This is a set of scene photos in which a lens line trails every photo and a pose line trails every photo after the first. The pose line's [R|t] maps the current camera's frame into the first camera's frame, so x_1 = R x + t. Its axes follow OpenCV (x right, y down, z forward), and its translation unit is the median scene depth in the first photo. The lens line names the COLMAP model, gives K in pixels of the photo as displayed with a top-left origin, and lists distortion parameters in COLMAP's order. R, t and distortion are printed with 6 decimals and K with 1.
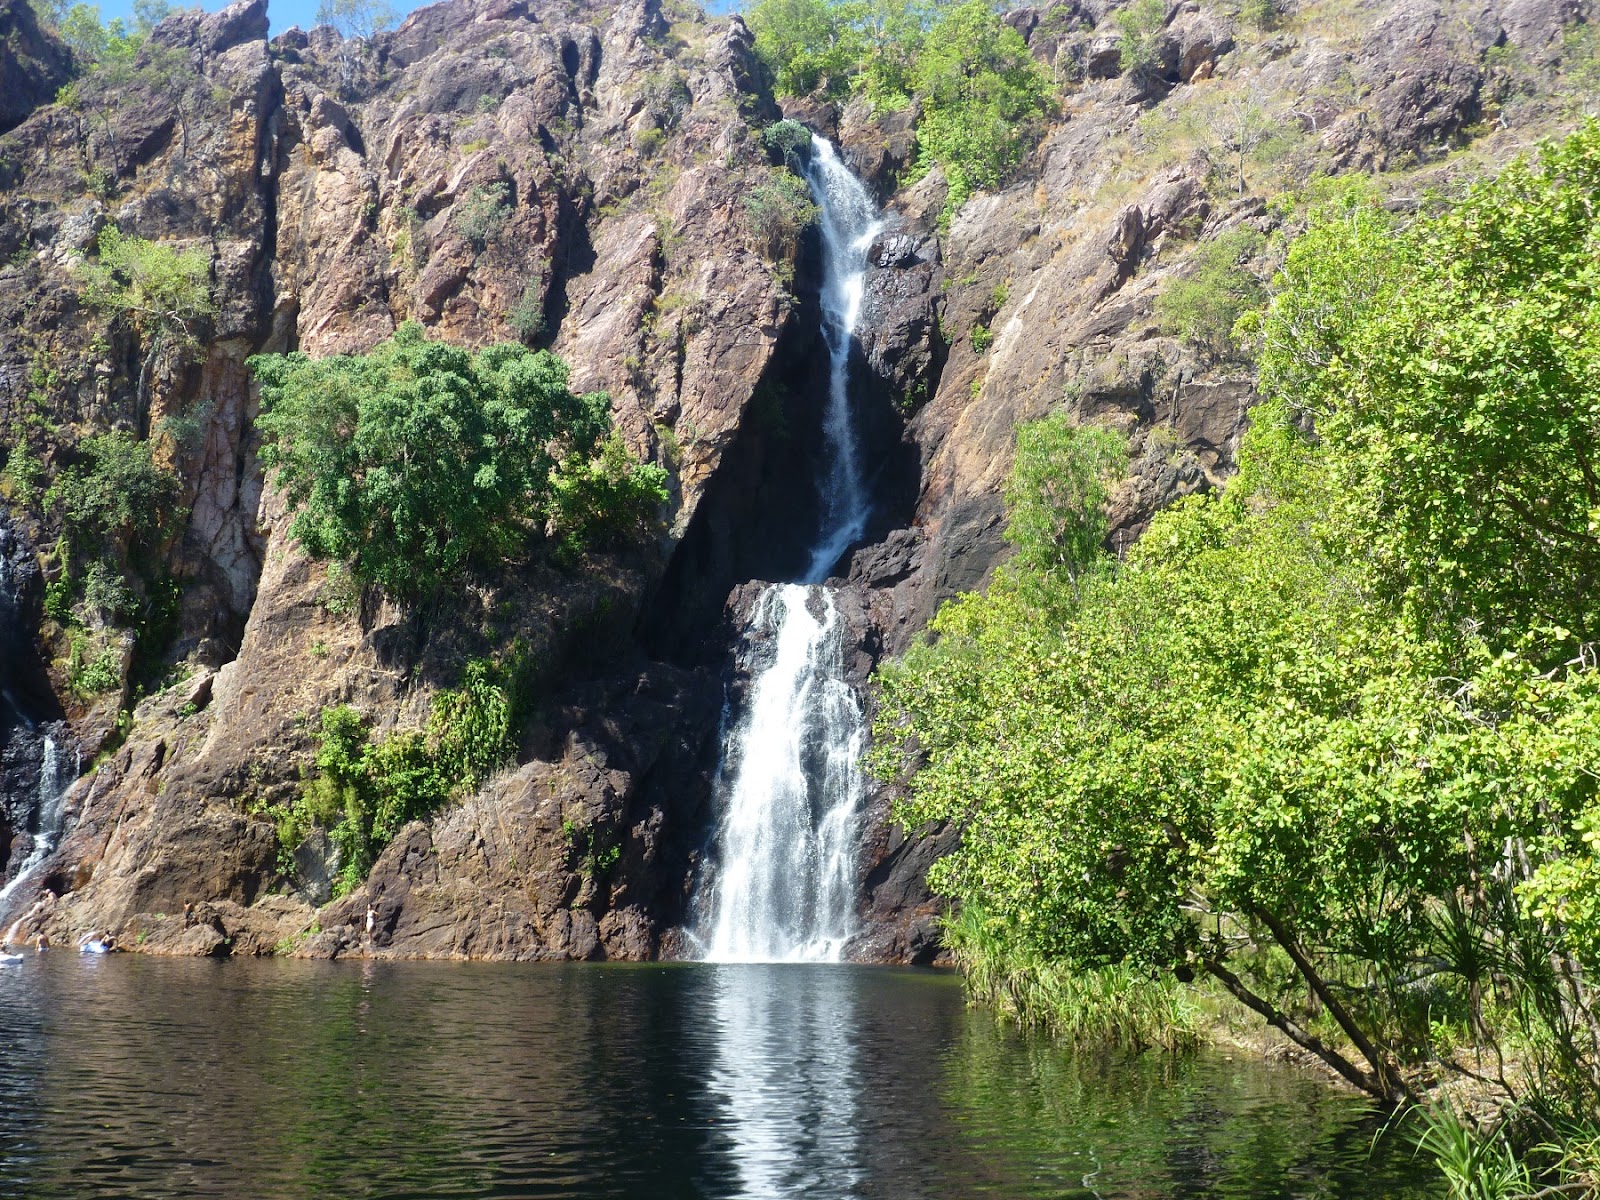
lens RADIAL K [[1662.4, 0, 798.2], [0, 1662.4, 591.0], [0, 0, 1]] dist [-0.030553, -0.026167]
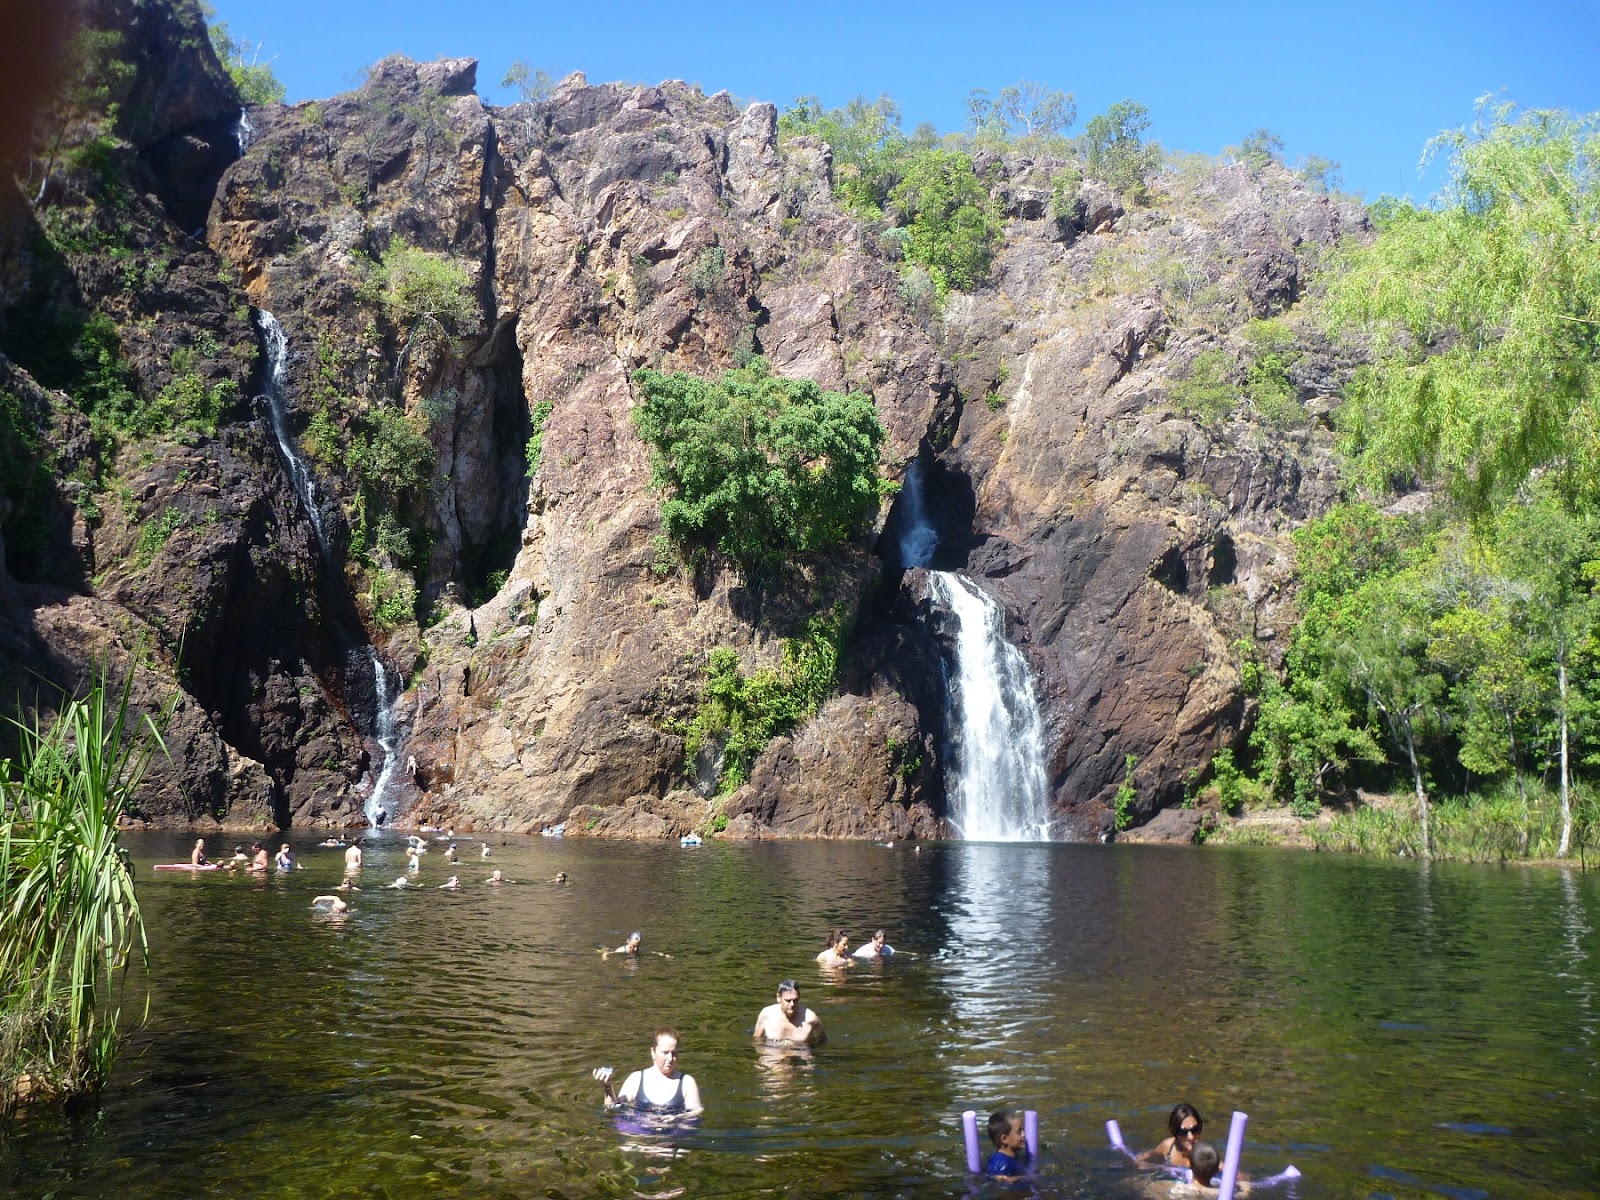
lens RADIAL K [[1285.2, 0, 800.0], [0, 1285.2, 600.0], [0, 0, 1]] dist [-0.033235, -0.004439]
pose [[0.950443, 0.056939, 0.305642, -0.417118], [-0.066207, 0.997605, 0.020035, 0.005656], [-0.303769, -0.039278, 0.951936, 0.011513]]
